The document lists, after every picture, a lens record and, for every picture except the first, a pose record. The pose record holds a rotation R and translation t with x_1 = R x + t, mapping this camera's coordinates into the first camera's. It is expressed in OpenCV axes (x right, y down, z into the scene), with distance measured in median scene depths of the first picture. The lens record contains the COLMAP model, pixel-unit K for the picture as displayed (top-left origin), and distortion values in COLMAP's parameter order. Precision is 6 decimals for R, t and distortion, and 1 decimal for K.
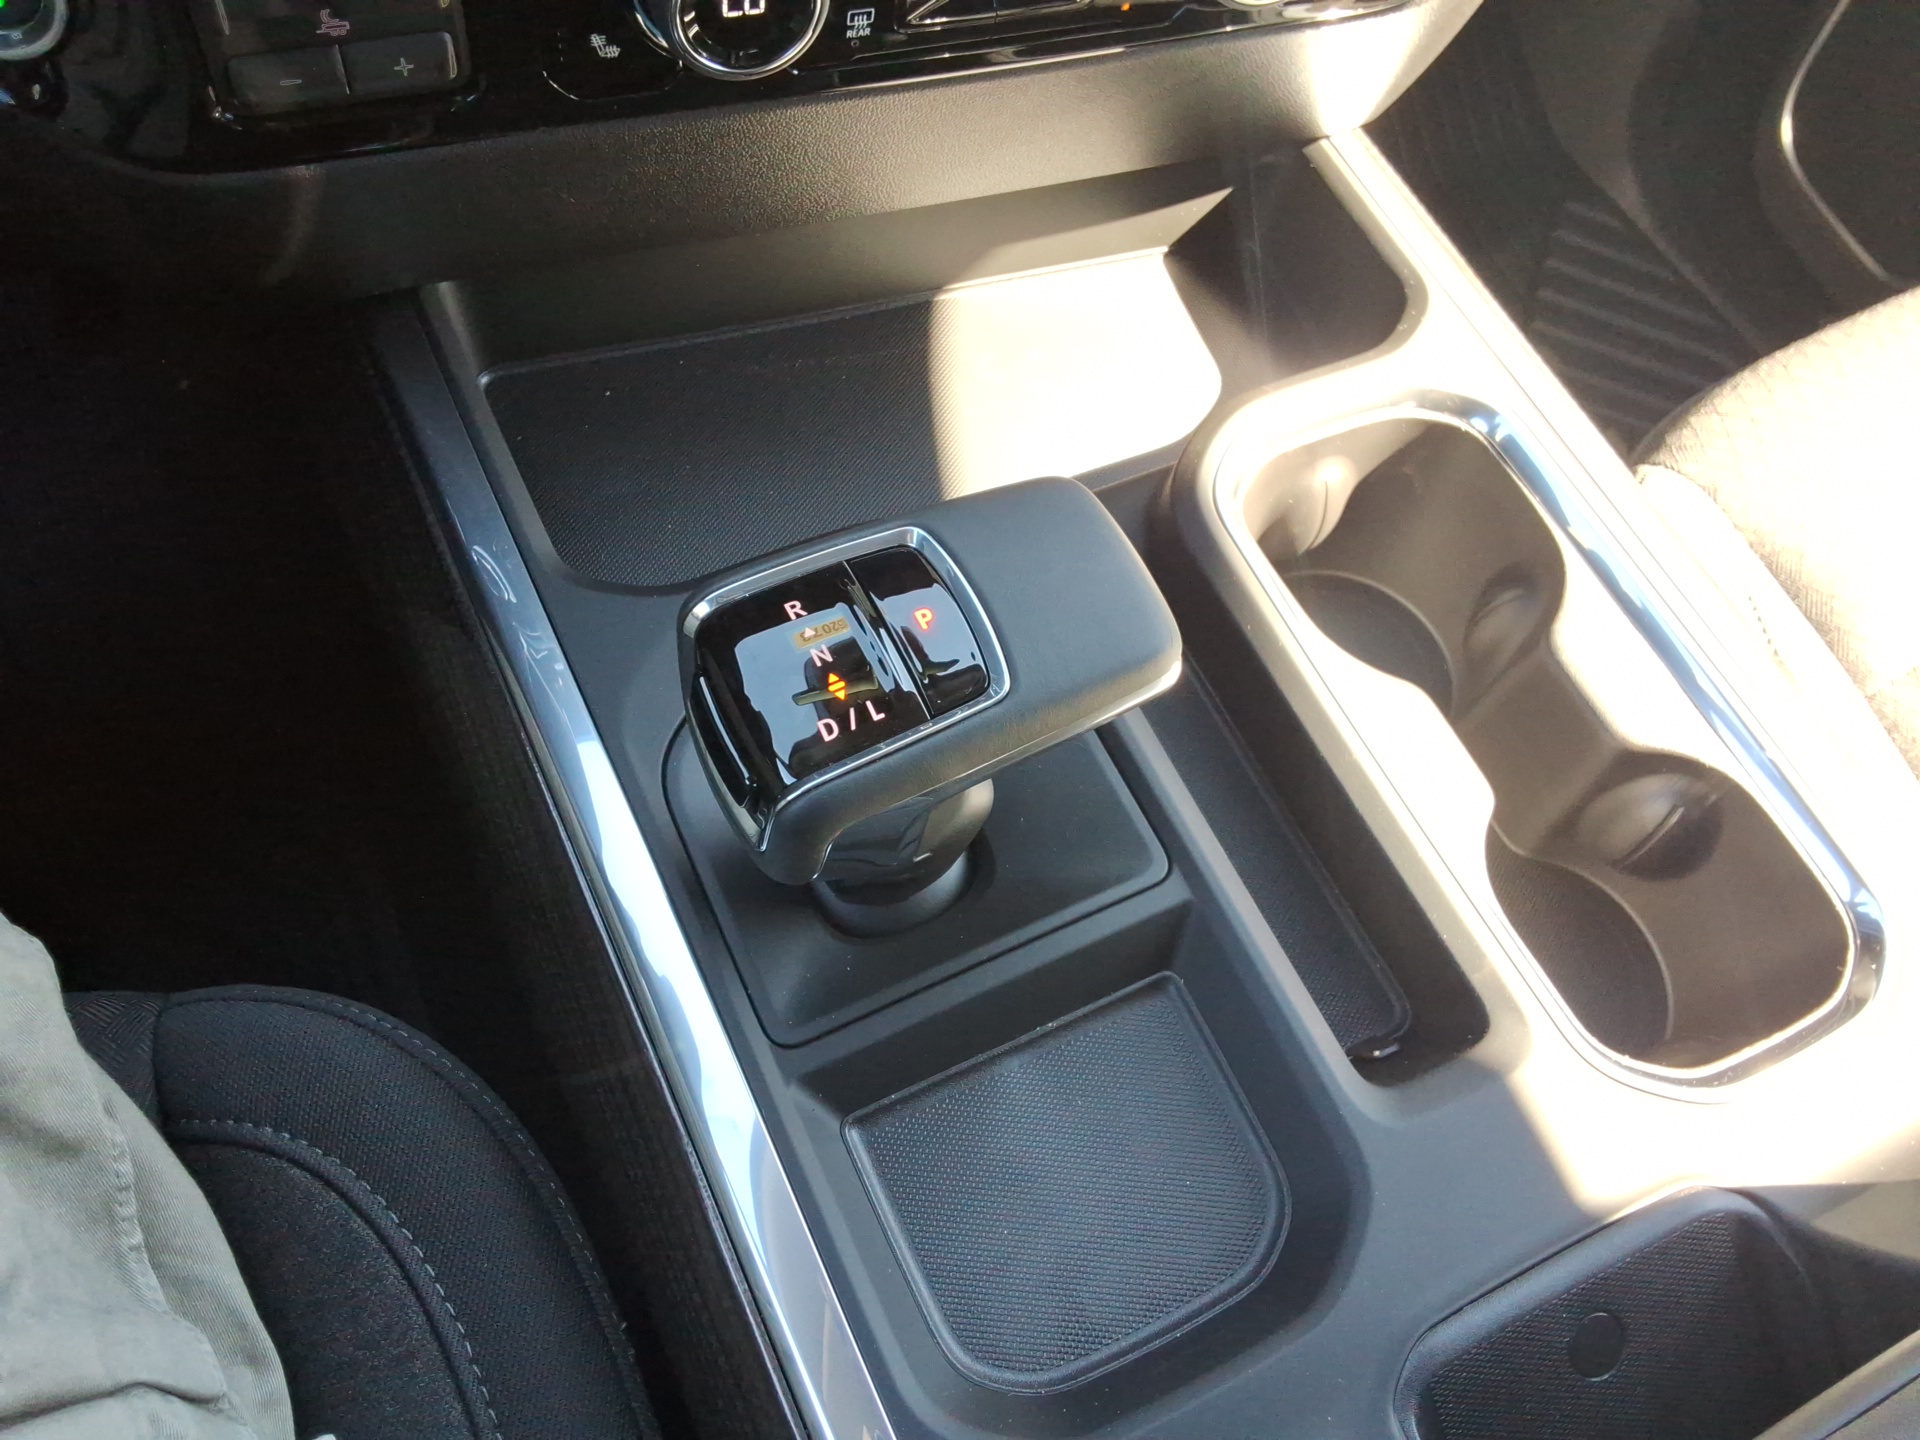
lens RADIAL K [[1541.6, 0, 958.3], [0, 1541.6, 719.7], [0, 0, 1]] dist [0.092477, -0.158193]
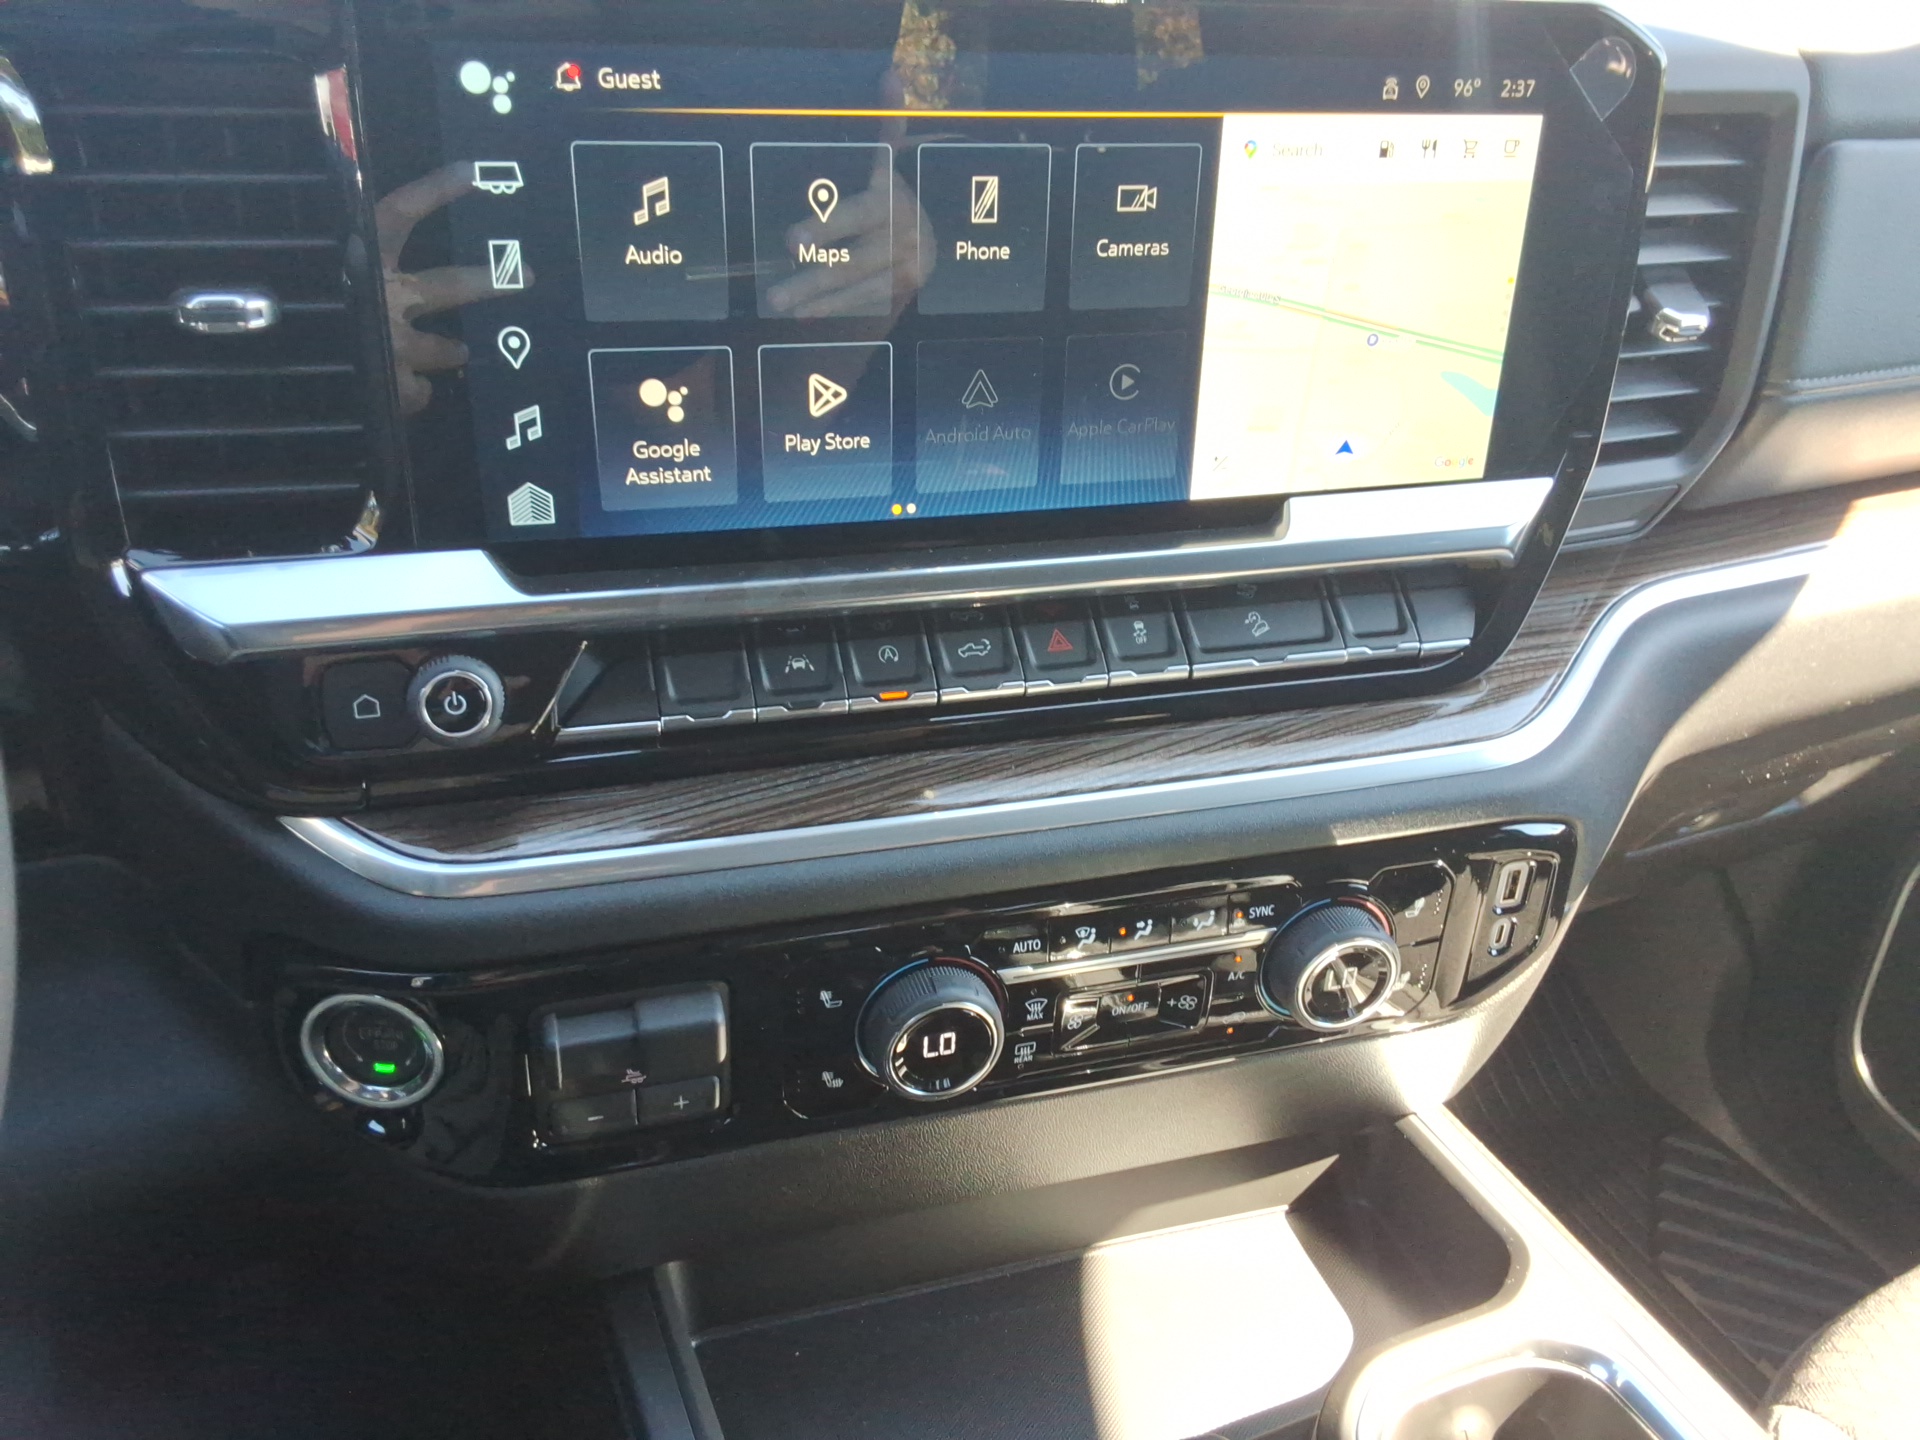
lens RADIAL K [[1541.6, 0, 976.4], [0, 1541.6, 753.8], [0, 0, 1]] dist [0.092477, -0.158193]
pose [[0.997348, -0.042347, -0.059185, -0.013851], [0.004568, 0.848089, -0.529834, 0.019243], [0.072631, 0.528159, 0.846034, -0.181846]]
